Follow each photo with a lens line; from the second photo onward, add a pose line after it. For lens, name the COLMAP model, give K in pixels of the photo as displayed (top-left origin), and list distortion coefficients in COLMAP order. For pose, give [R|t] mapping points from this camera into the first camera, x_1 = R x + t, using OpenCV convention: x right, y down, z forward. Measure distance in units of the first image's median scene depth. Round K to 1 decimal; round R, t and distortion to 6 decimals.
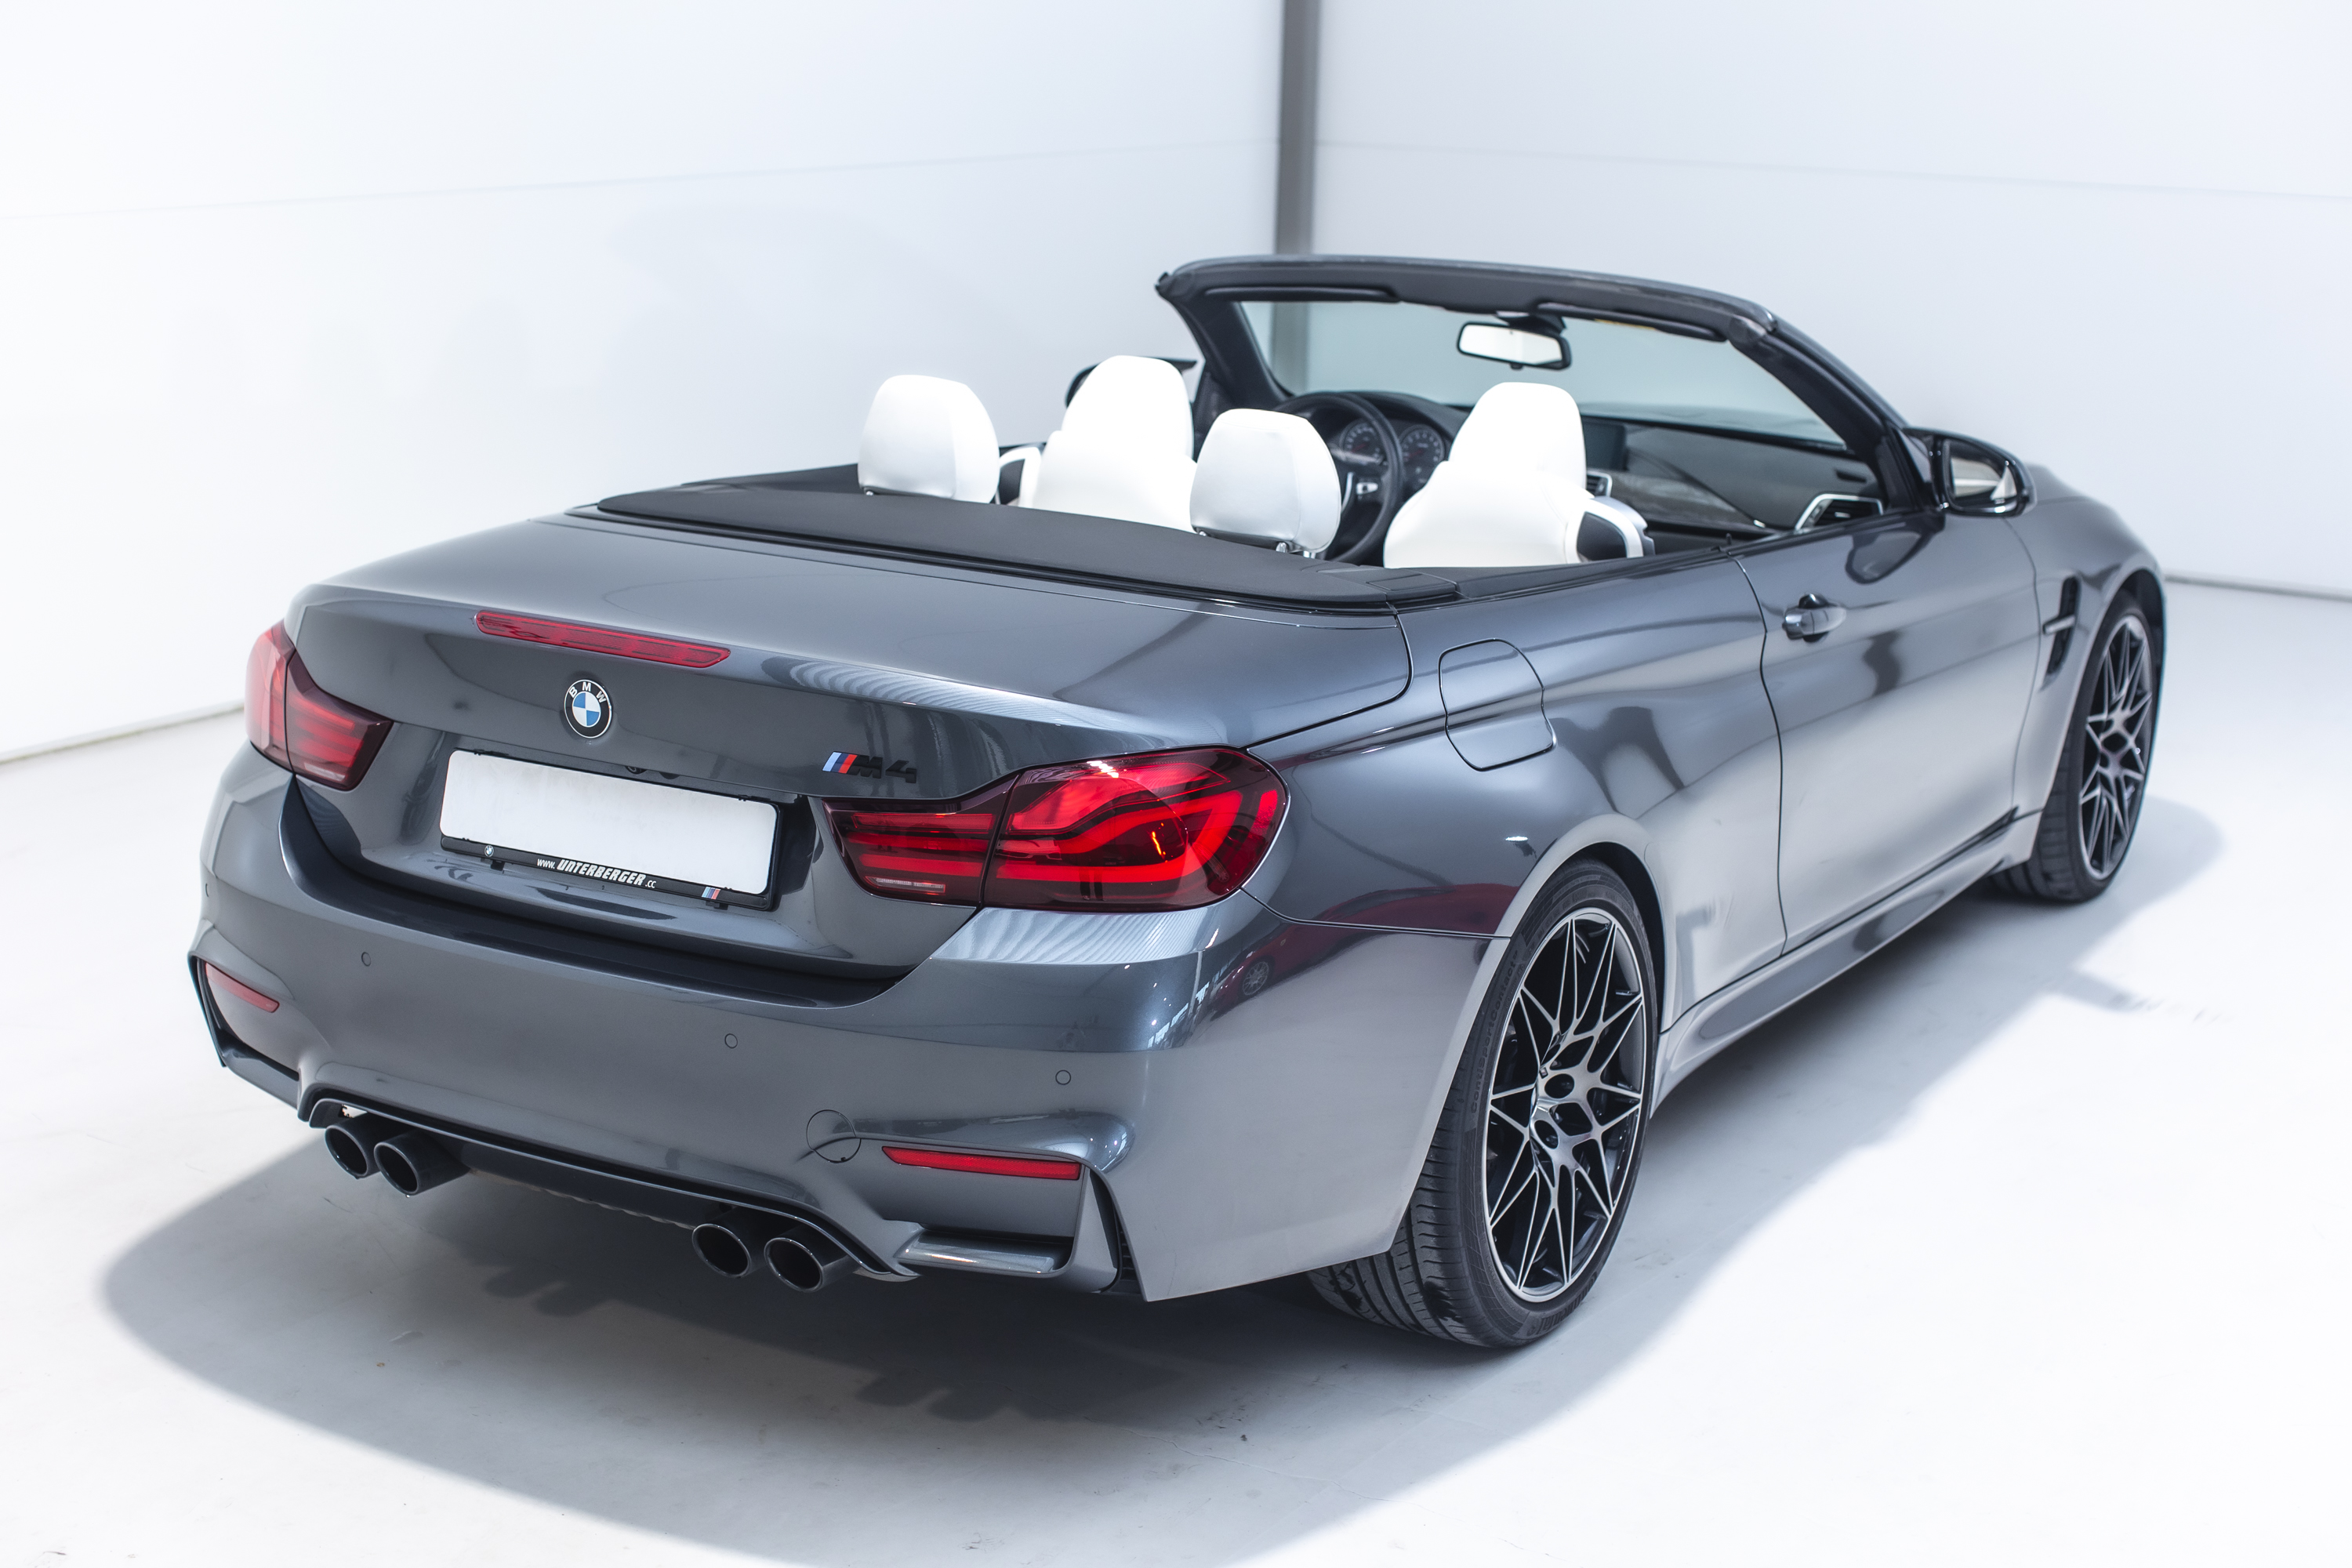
lens RADIAL K [[3373.4, 0, 1185.8], [0, 3373.4, 801.8], [0, 0, 1]] dist [0.049999, 0.000000]
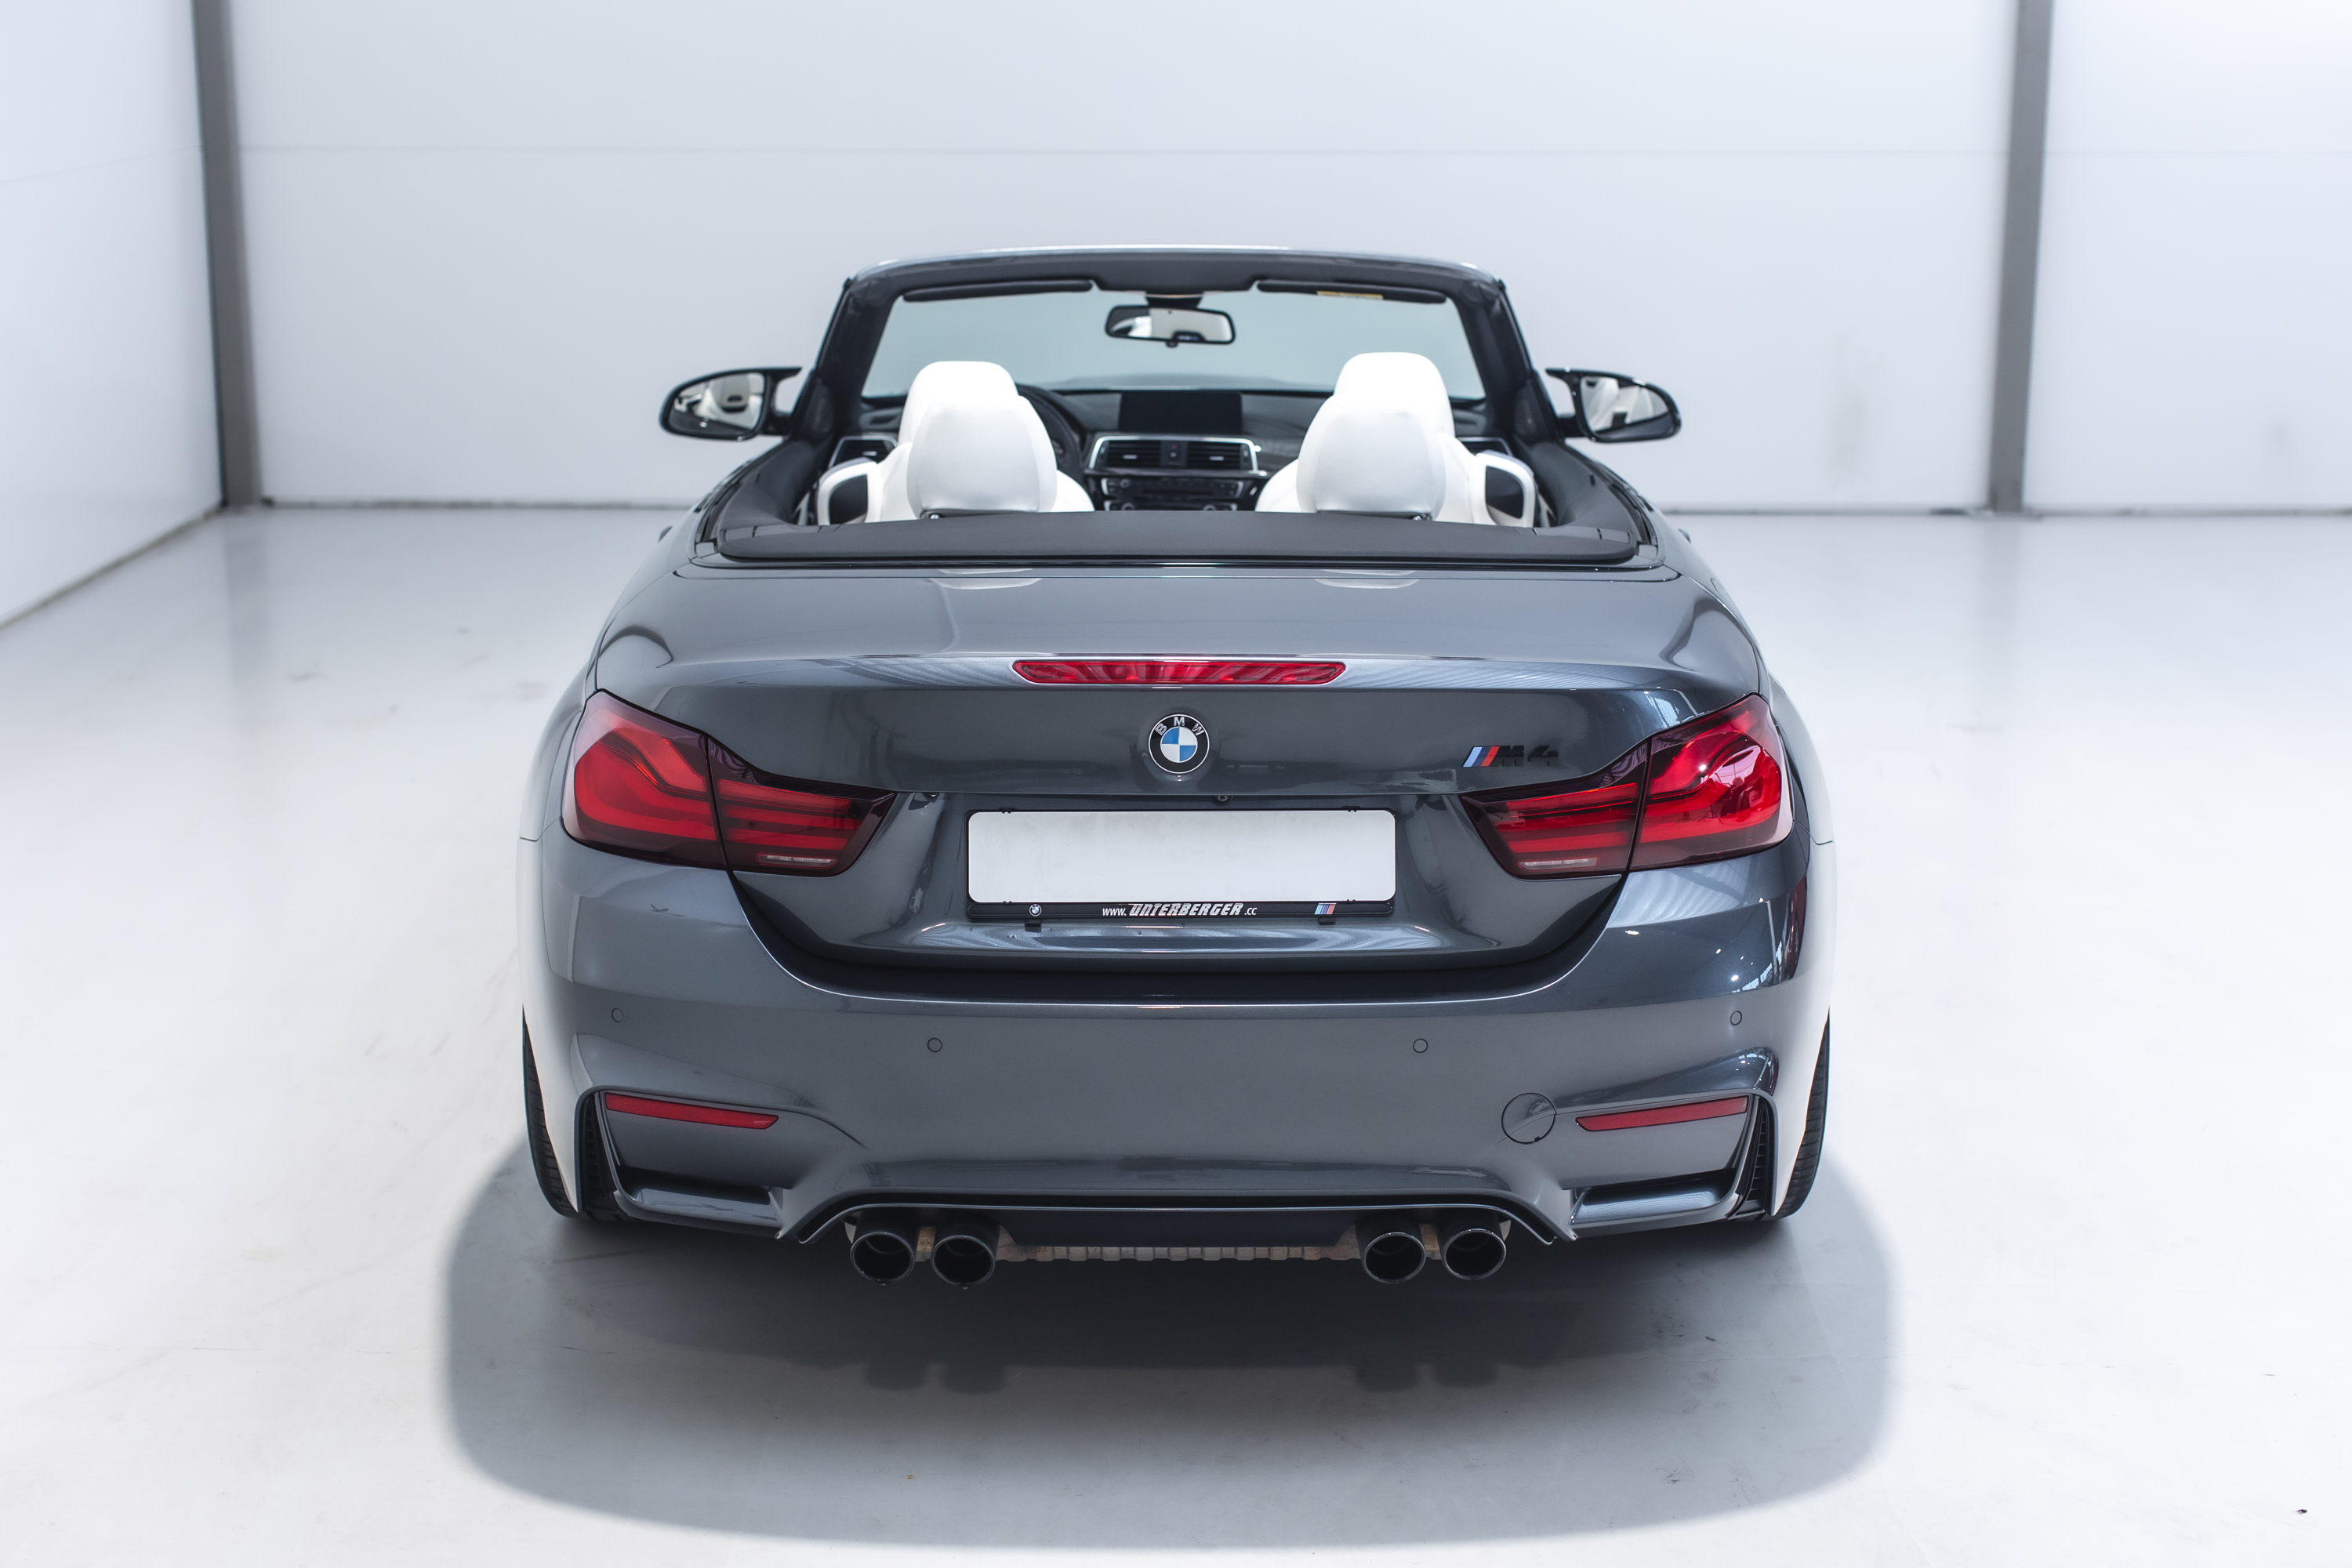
lens RADIAL K [[3373.4, 0, 1178.2], [0, 3373.4, 789.0], [0, 0, 1]] dist [0.049999, 0.000000]
pose [[0.852357, -0.144564, 0.502583, -0.665867], [0.142855, 0.988845, 0.042157, -0.055550], [-0.503071, 0.035864, 0.863501, 0.158548]]
